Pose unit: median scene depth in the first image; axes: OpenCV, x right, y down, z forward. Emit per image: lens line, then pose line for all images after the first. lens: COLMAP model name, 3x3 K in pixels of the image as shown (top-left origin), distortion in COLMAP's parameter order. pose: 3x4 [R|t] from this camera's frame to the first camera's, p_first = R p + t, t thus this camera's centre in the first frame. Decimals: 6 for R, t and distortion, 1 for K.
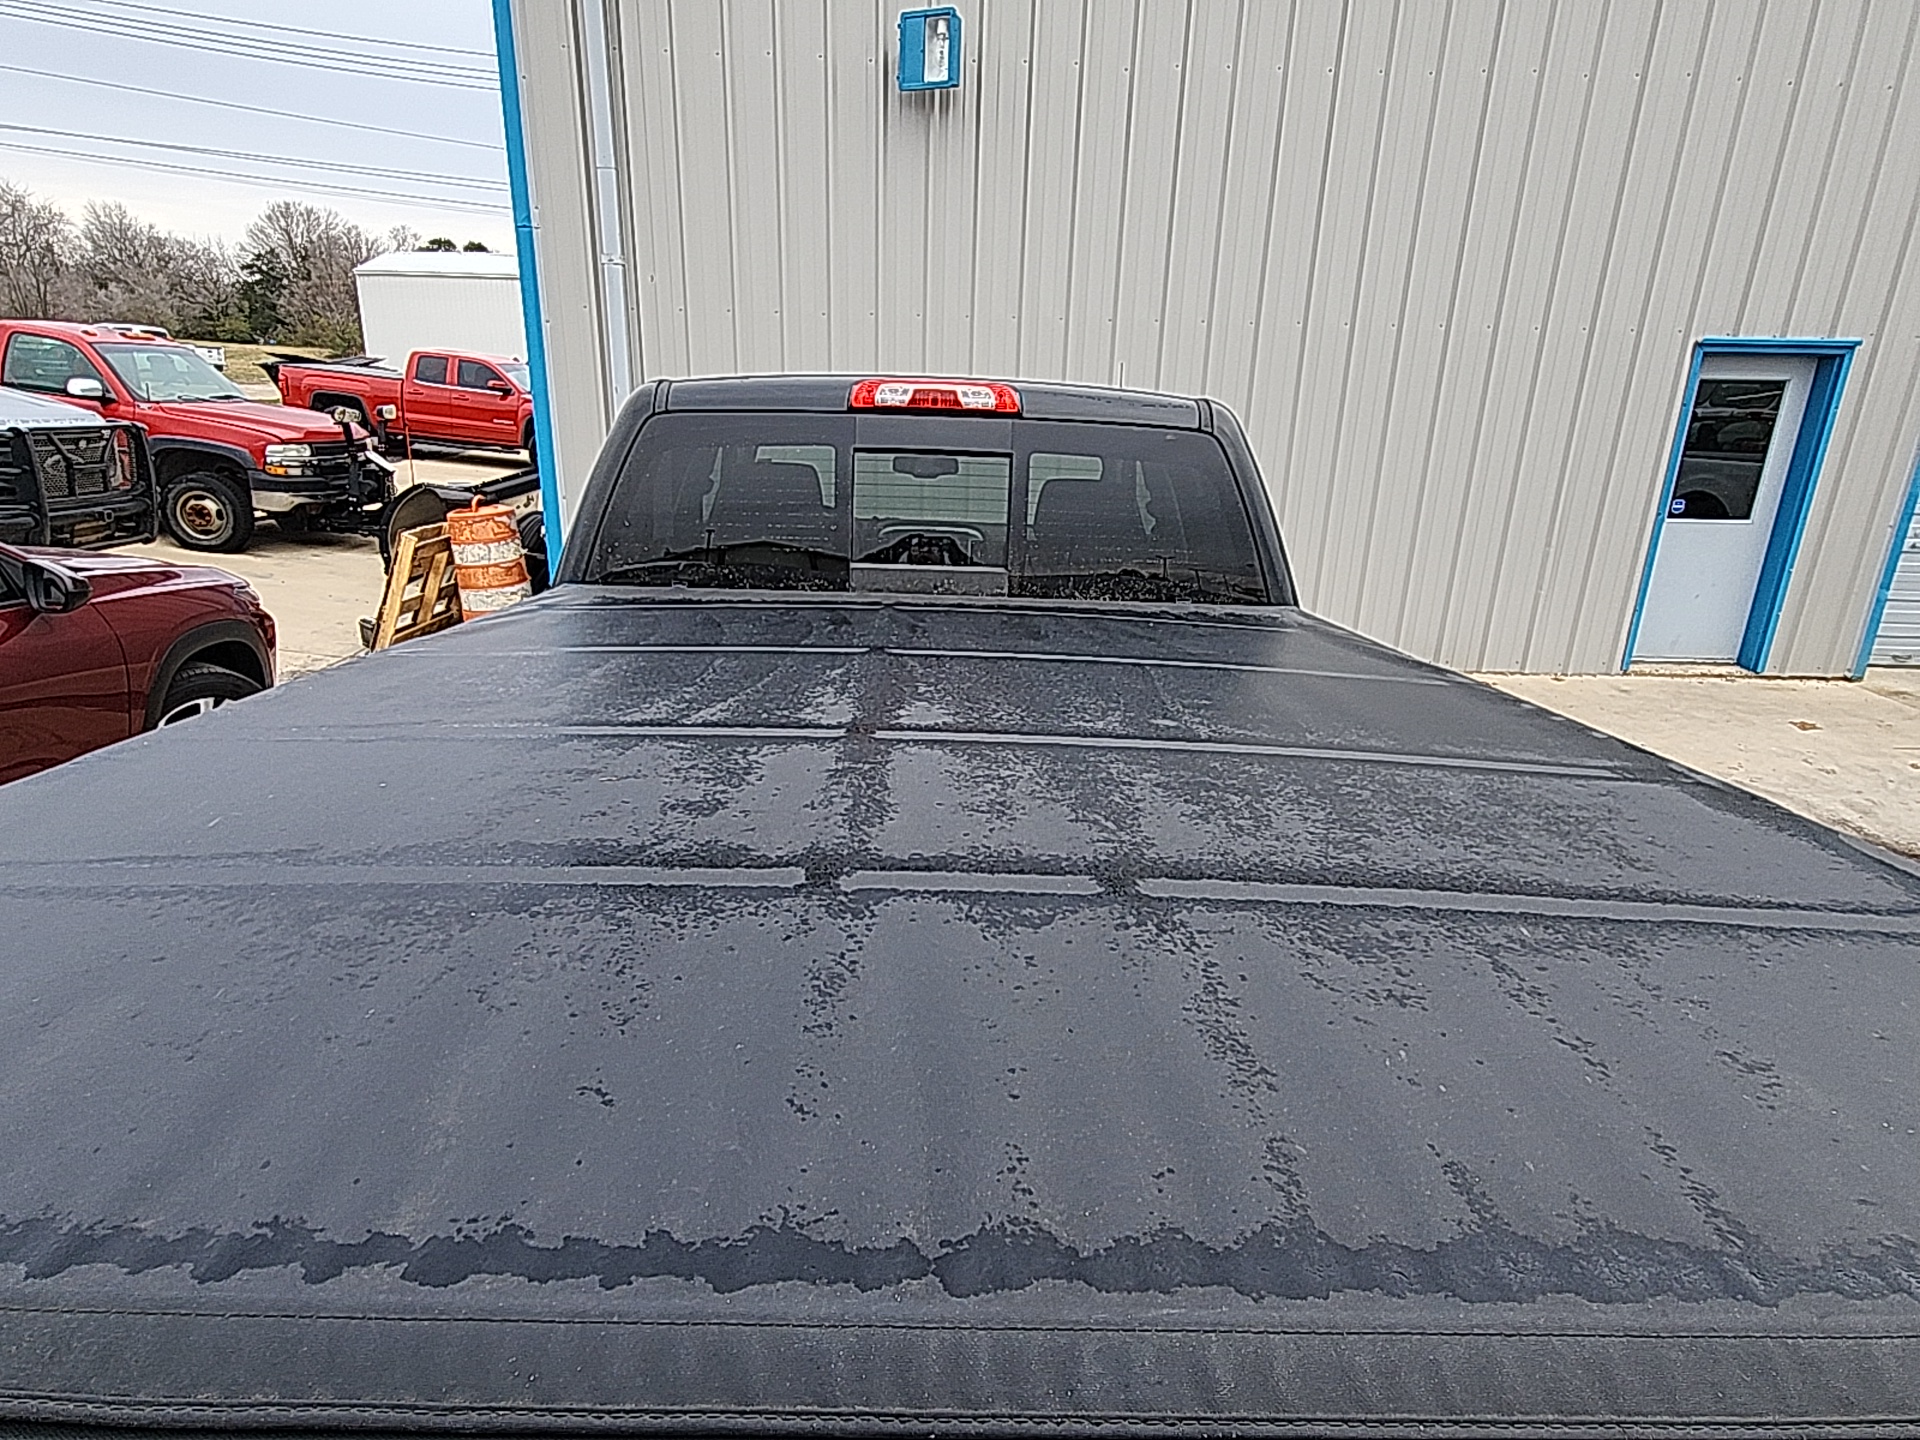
lens RADIAL K [[1015.2, 0, 947.5], [0, 1015.2, 714.2], [0, 0, 1]] dist [0.004380, -0.000642]
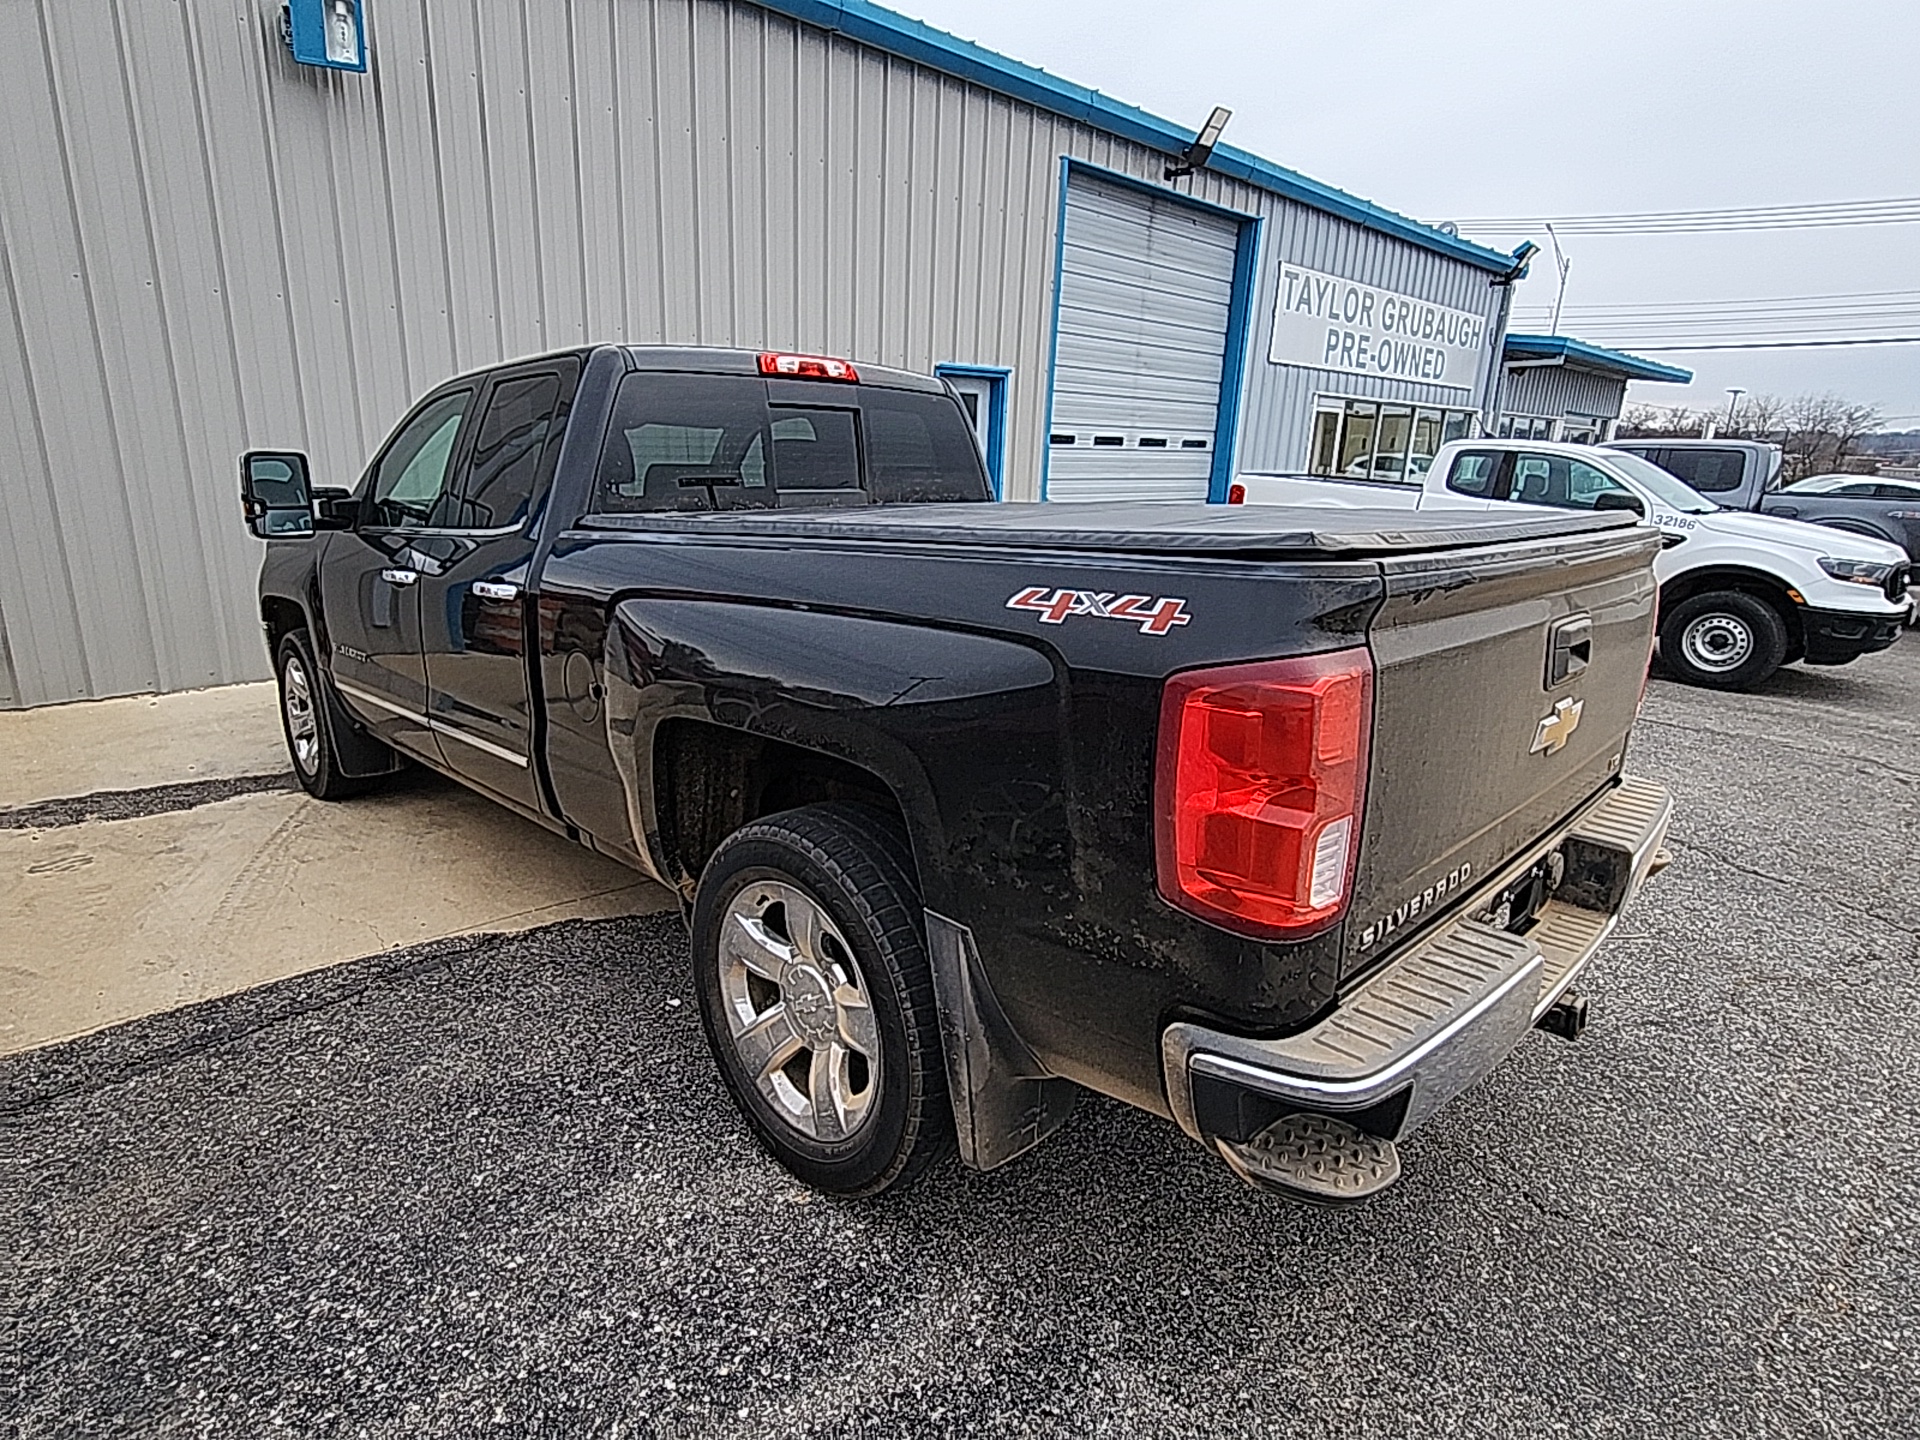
lens RADIAL K [[1015.2, 0, 947.5], [0, 1015.2, 714.2], [0, 0, 1]] dist [0.004380, -0.000642]
pose [[0.718996, -0.188236, 0.669038, -0.281268], [0.200358, 0.977895, 0.059815, 0.034092], [-0.665508, 0.091040, 0.740817, -0.037720]]
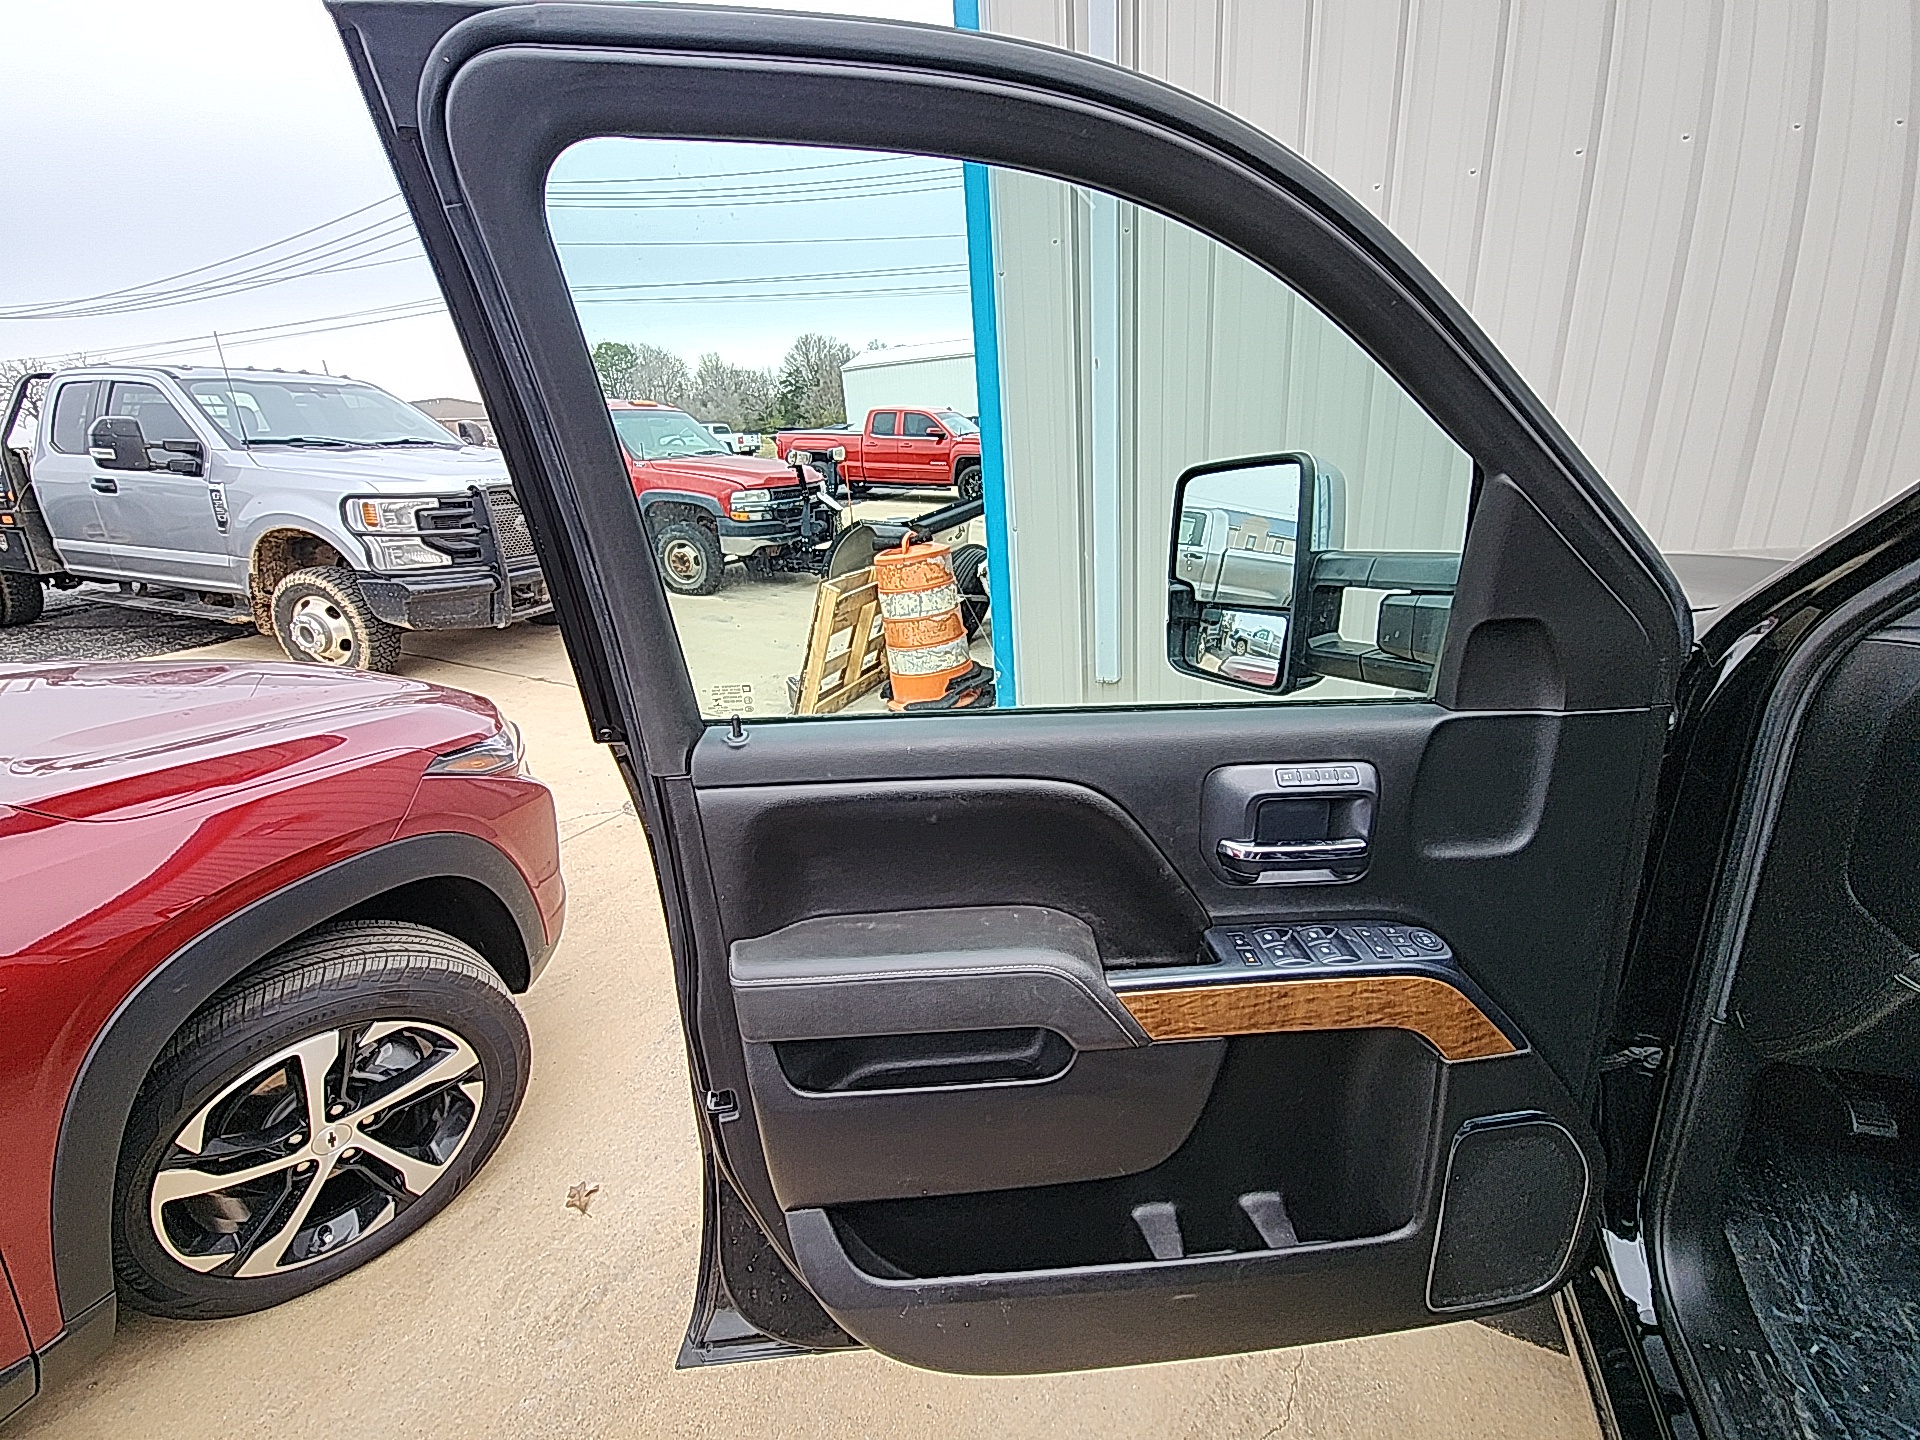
lens RADIAL K [[775.7, 0, 962.0], [0, 775.7, 710.6], [0, 0, 1]] dist [0.001209, -0.006080]
pose [[0.930012, 0.033571, -0.365992, -0.186549], [-0.021292, 0.999068, 0.037536, -0.094207], [0.366911, -0.027116, 0.929861, 0.424027]]
